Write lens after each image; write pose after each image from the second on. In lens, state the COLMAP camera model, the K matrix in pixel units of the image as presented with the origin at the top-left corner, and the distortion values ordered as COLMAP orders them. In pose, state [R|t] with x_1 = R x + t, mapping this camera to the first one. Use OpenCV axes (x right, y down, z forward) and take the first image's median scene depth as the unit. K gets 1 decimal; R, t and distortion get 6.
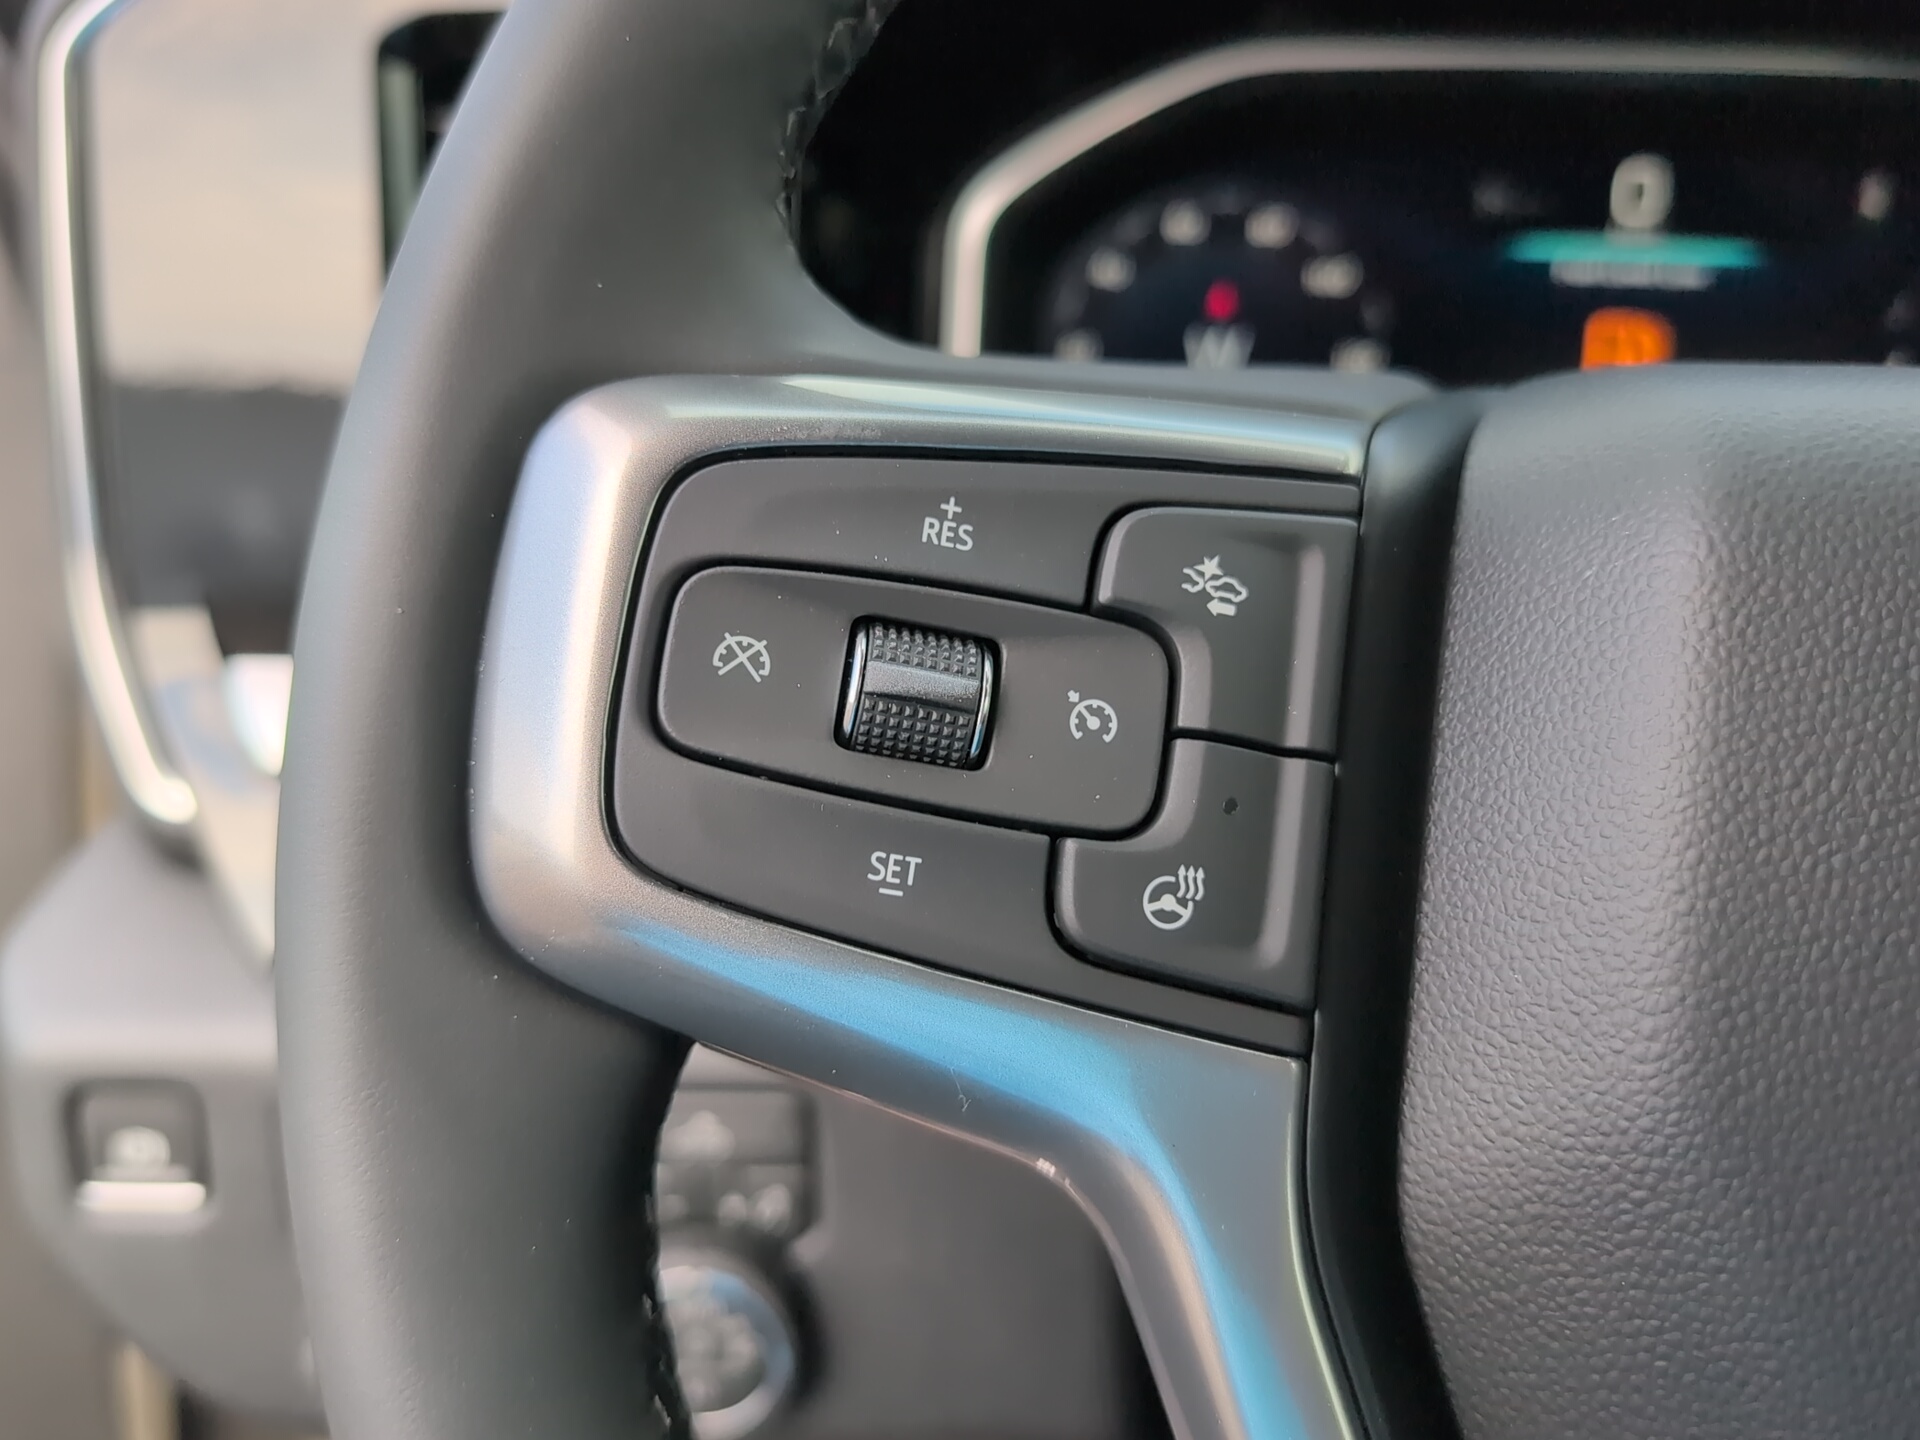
lens RADIAL K [[1691.5, 0, 960.0], [0, 1691.5, 720.0], [0, 0, 1]] dist [0.069501, -0.078086]
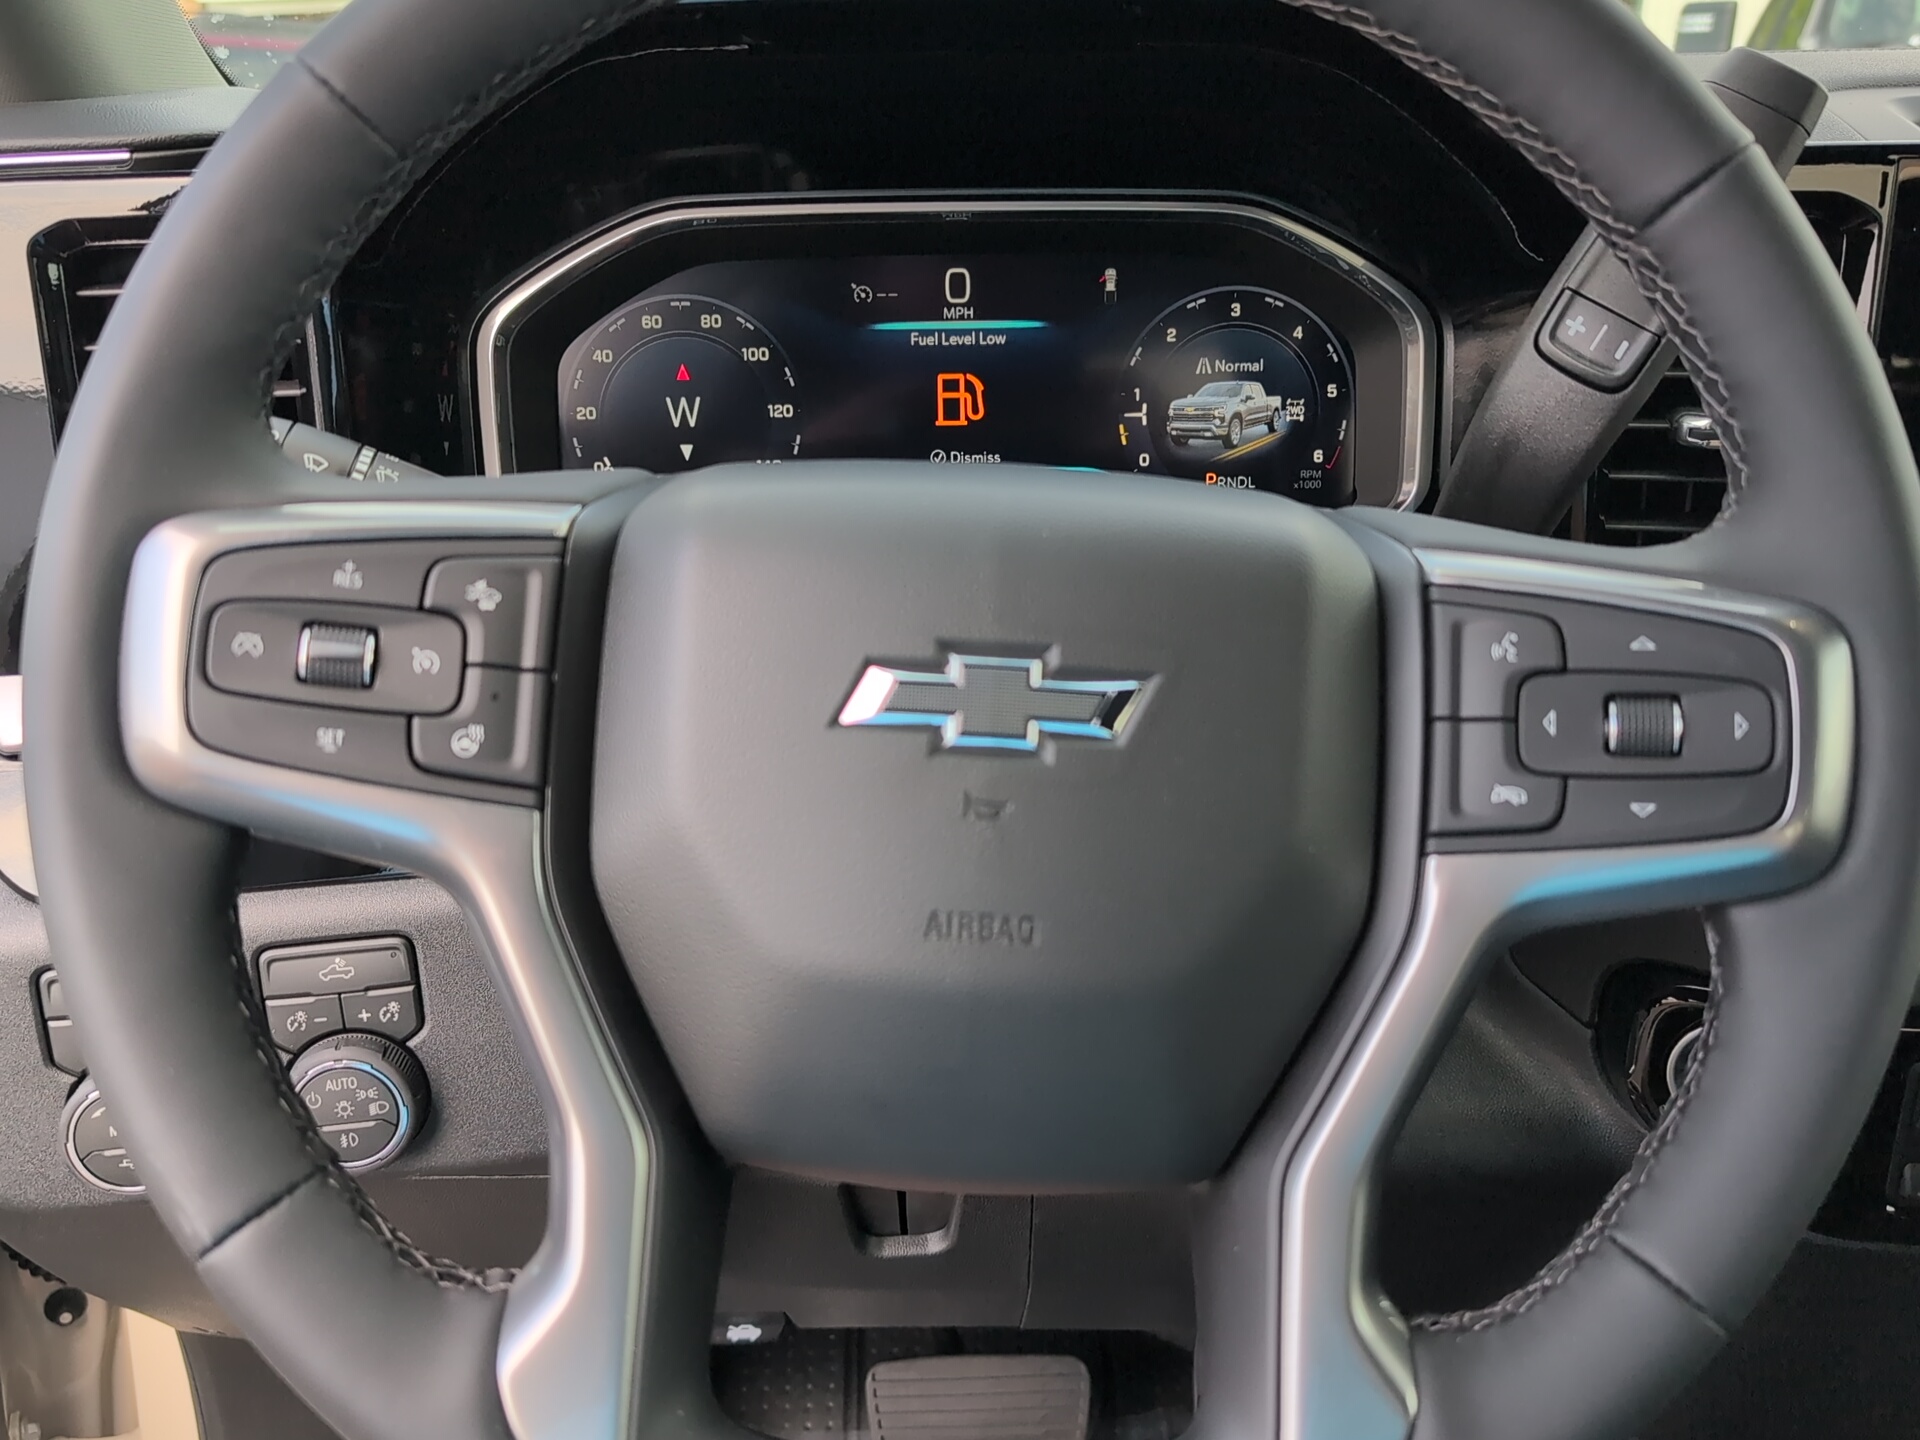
lens RADIAL K [[1691.5, 0, 960.0], [0, 1691.5, 720.0], [0, 0, 1]] dist [0.069501, -0.078086]
pose [[0.986847, -0.080830, 0.140000, 0.434231], [0.077442, 0.996561, 0.029490, 0.061705], [-0.141902, -0.018261, 0.989712, -1.216499]]
